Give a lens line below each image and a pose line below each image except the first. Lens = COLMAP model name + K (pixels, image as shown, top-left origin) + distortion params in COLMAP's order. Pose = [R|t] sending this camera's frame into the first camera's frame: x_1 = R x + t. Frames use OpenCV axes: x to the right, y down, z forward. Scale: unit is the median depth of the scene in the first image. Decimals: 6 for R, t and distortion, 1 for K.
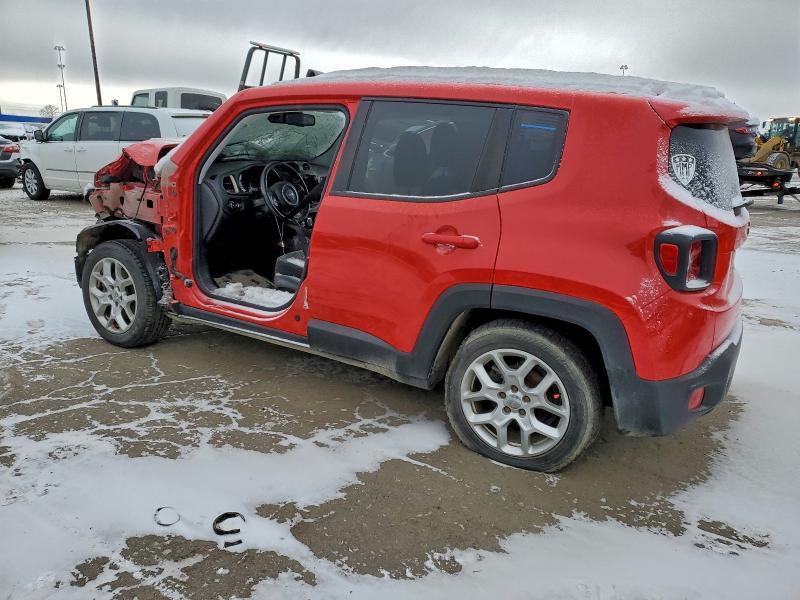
lens RADIAL K [[617.5, 0, 402.4], [0, 617.5, 303.3], [0, 0, 1]] dist [0.010749, 0.020302]
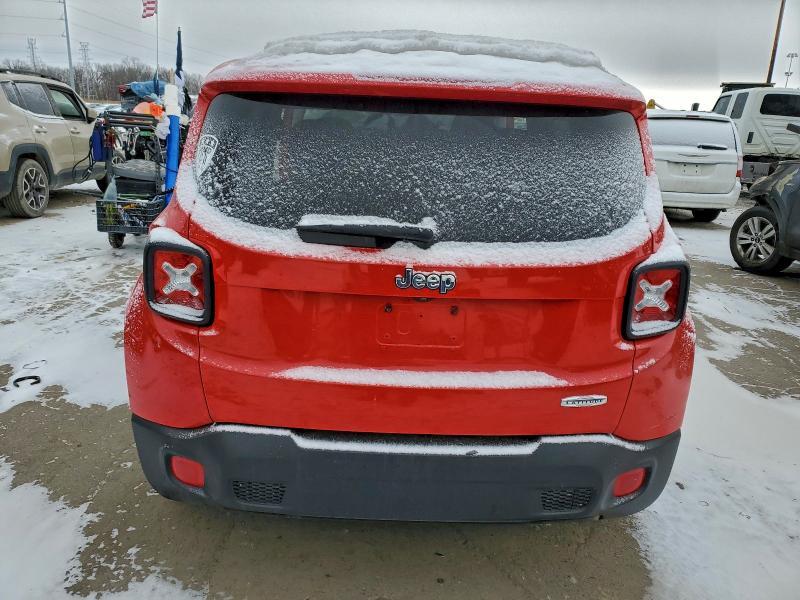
lens RADIAL K [[617.5, 0, 398.5], [0, 617.5, 301.0], [0, 0, 1]] dist [0.010749, 0.020302]
pose [[0.519241, 0.239850, -0.820281, 0.970788], [-0.255156, 0.959542, 0.119056, -0.158192], [0.815649, 0.147481, 0.559433, 0.647680]]
